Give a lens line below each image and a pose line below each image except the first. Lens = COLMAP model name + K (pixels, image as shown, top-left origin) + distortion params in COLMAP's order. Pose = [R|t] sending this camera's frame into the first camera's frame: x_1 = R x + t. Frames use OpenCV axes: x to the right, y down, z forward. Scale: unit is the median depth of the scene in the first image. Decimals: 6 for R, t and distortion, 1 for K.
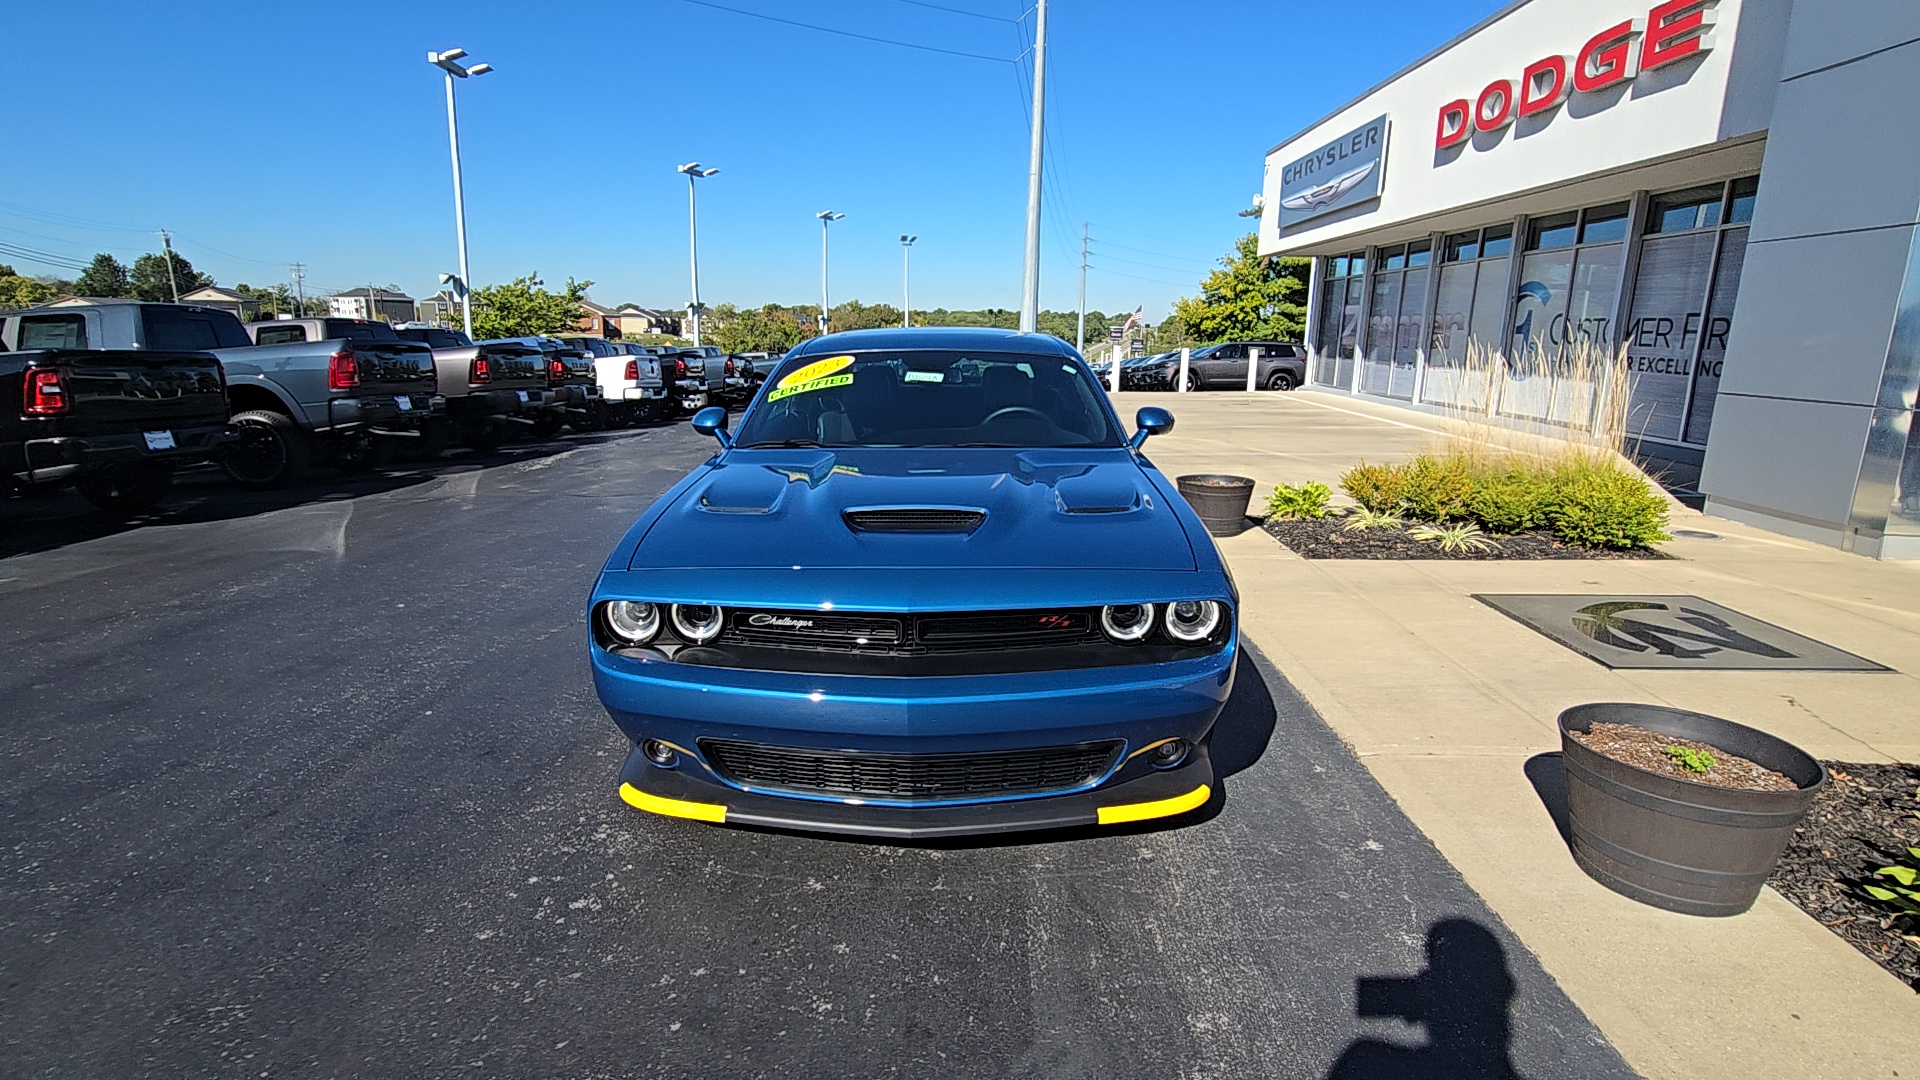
lens RADIAL K [[973.7, 0, 950.6], [0, 973.7, 545.9], [0, 0, 1]] dist [0.003611, -0.001003]
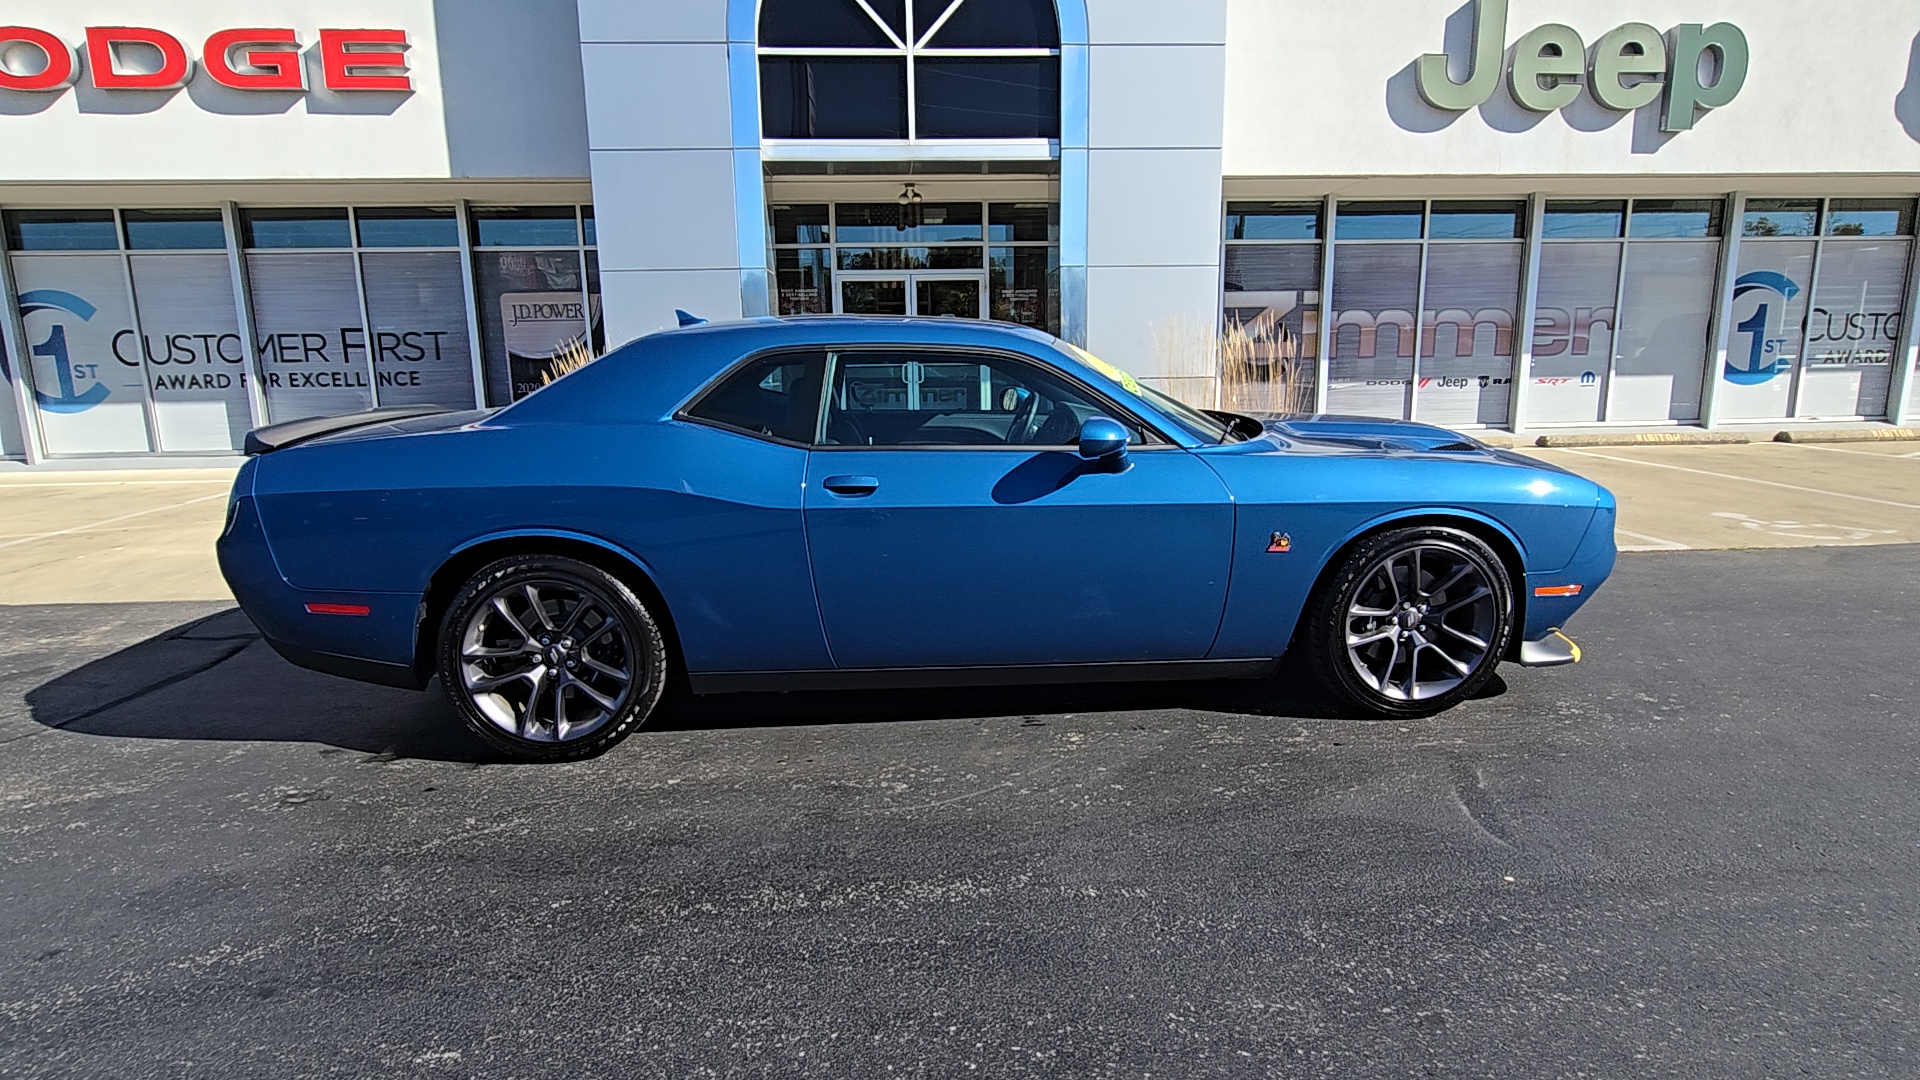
lens RADIAL K [[973.7, 0, 950.6], [0, 973.7, 545.9], [0, 0, 1]] dist [0.003611, -0.001003]
pose [[-0.085674, -0.202077, 0.975615, -0.213193], [0.233720, 0.947815, 0.216844, -0.051351], [-0.968522, 0.246599, -0.033974, 0.257402]]
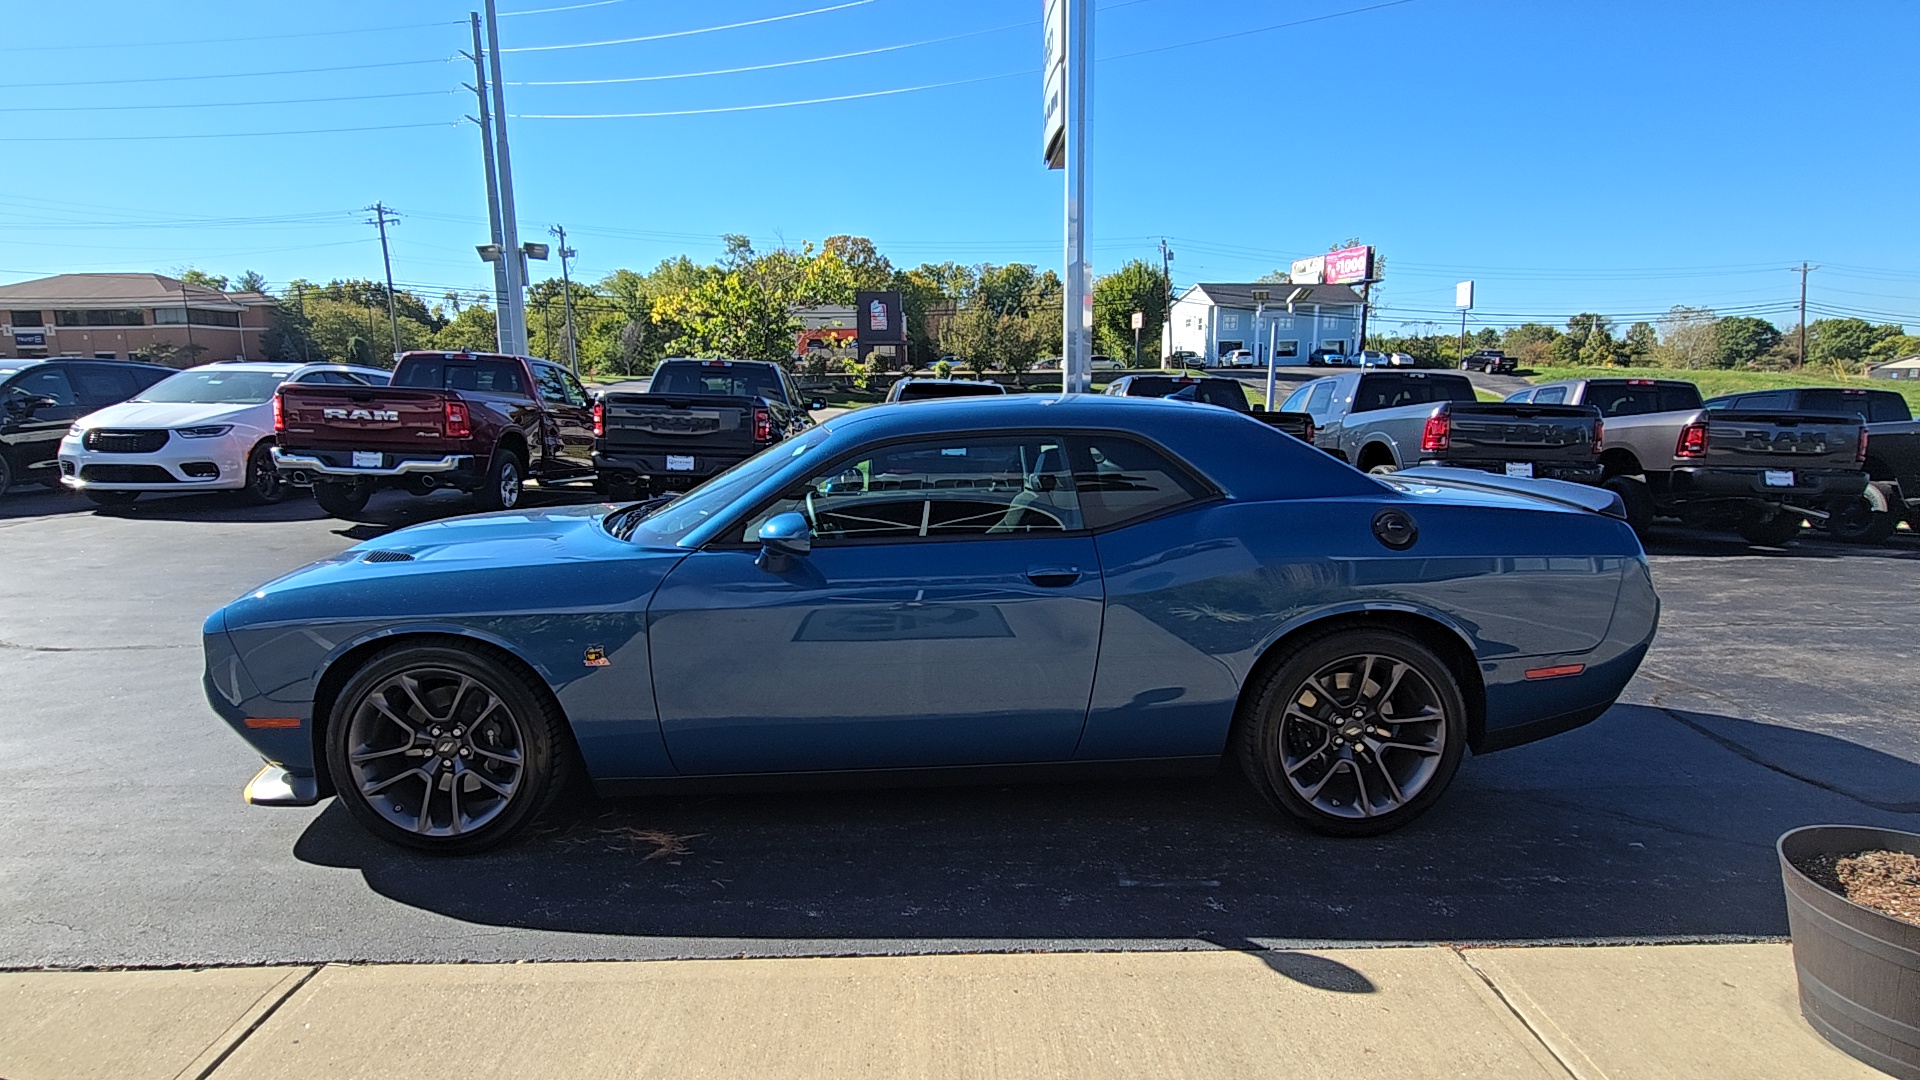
lens RADIAL K [[970.9, 0, 950.6], [0, 970.9, 546.6], [0, 0, 1]] dist [0.003996, -0.001556]
pose [[0.041089, 0.153399, -0.987310, 0.196884], [-0.209318, 0.967539, 0.141616, -0.053134], [0.976984, 0.200843, 0.071864, 0.237133]]
